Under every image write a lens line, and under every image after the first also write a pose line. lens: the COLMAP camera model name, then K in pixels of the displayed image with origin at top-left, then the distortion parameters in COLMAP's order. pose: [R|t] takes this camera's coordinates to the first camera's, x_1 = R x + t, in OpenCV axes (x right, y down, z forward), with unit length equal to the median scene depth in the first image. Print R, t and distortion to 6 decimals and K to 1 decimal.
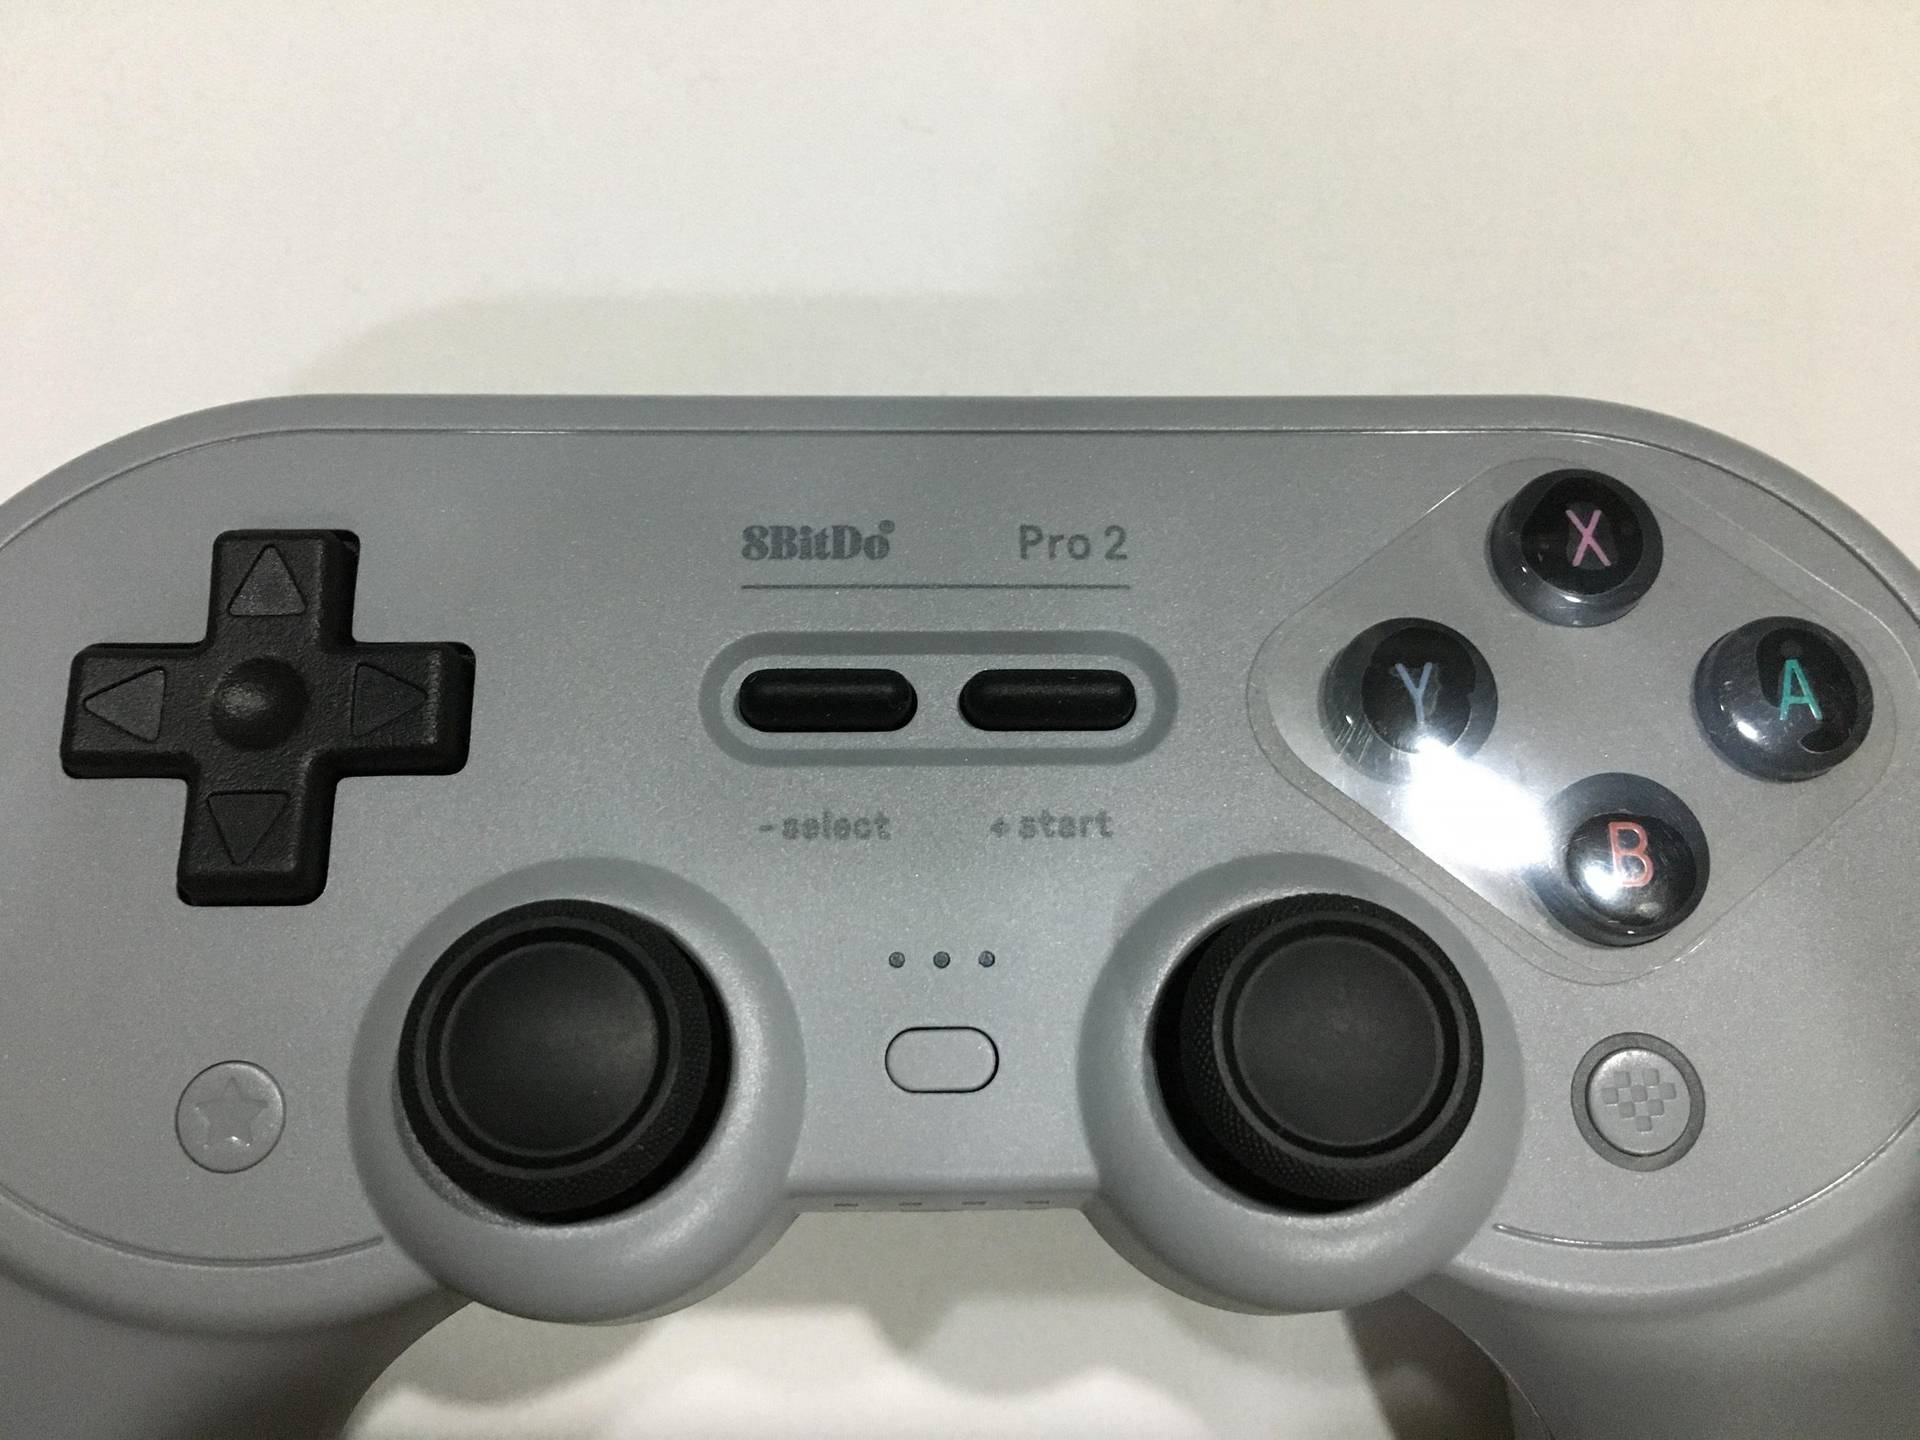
lens RADIAL K [[1853.9, 0, 964.3], [0, 1853.9, 658.2], [0, 0, 1]] dist [0.010866, 0.000000]
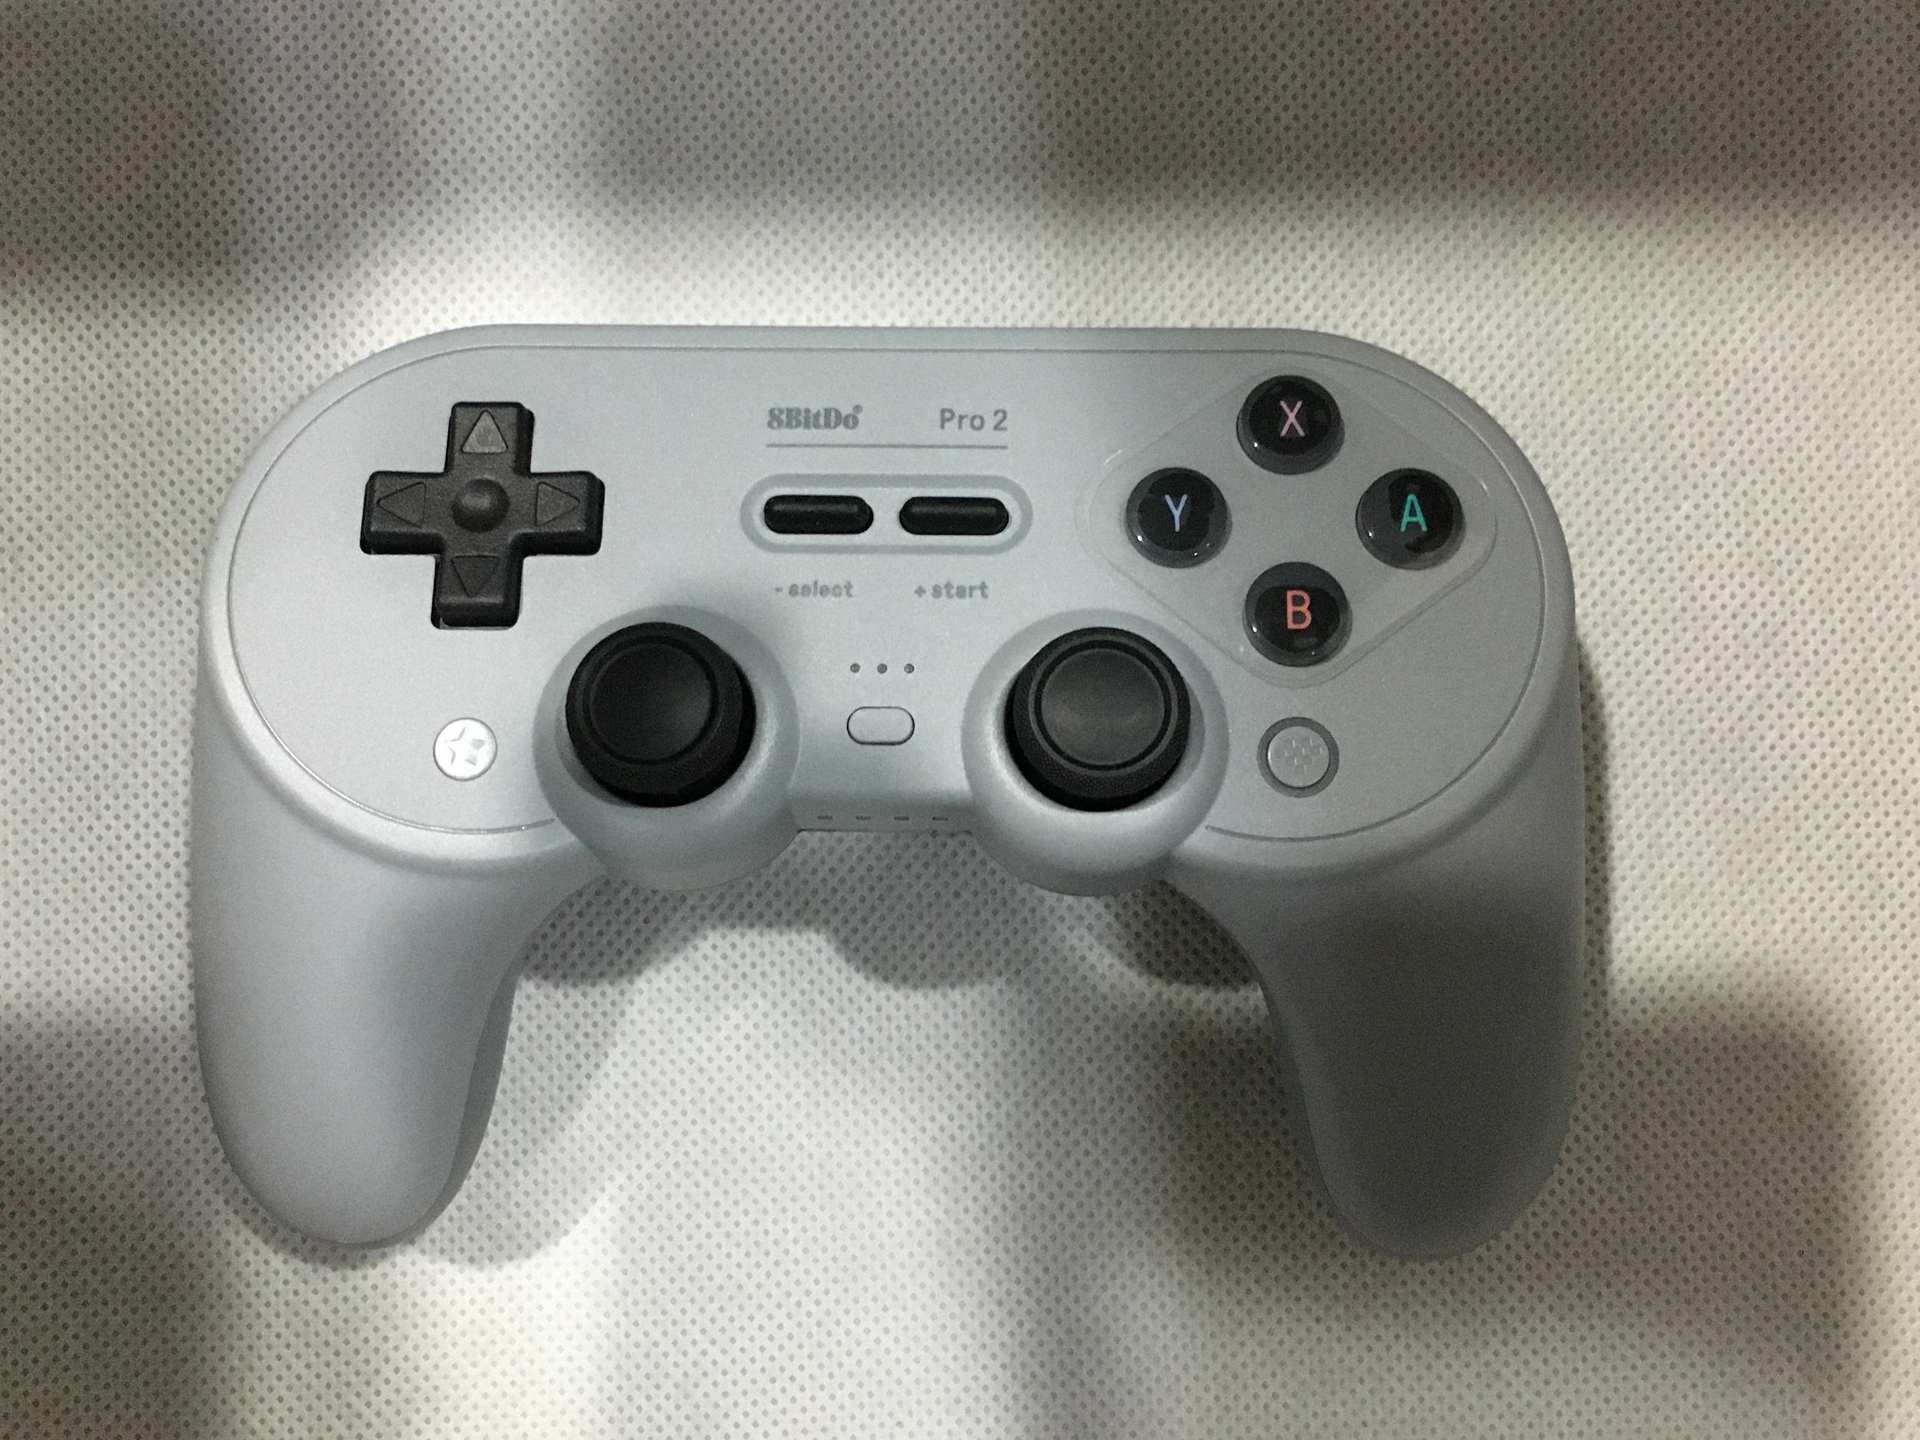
lens RADIAL K [[1784.7, 0, 958.9], [0, 1784.7, 716.3], [0, 0, 1]] dist [0.013729, 0.002808]
pose [[0.998861, 0.015355, -0.045167, 0.125319], [-0.012210, 0.997534, 0.069111, 0.090740], [0.046117, -0.068480, 0.996586, -0.580174]]
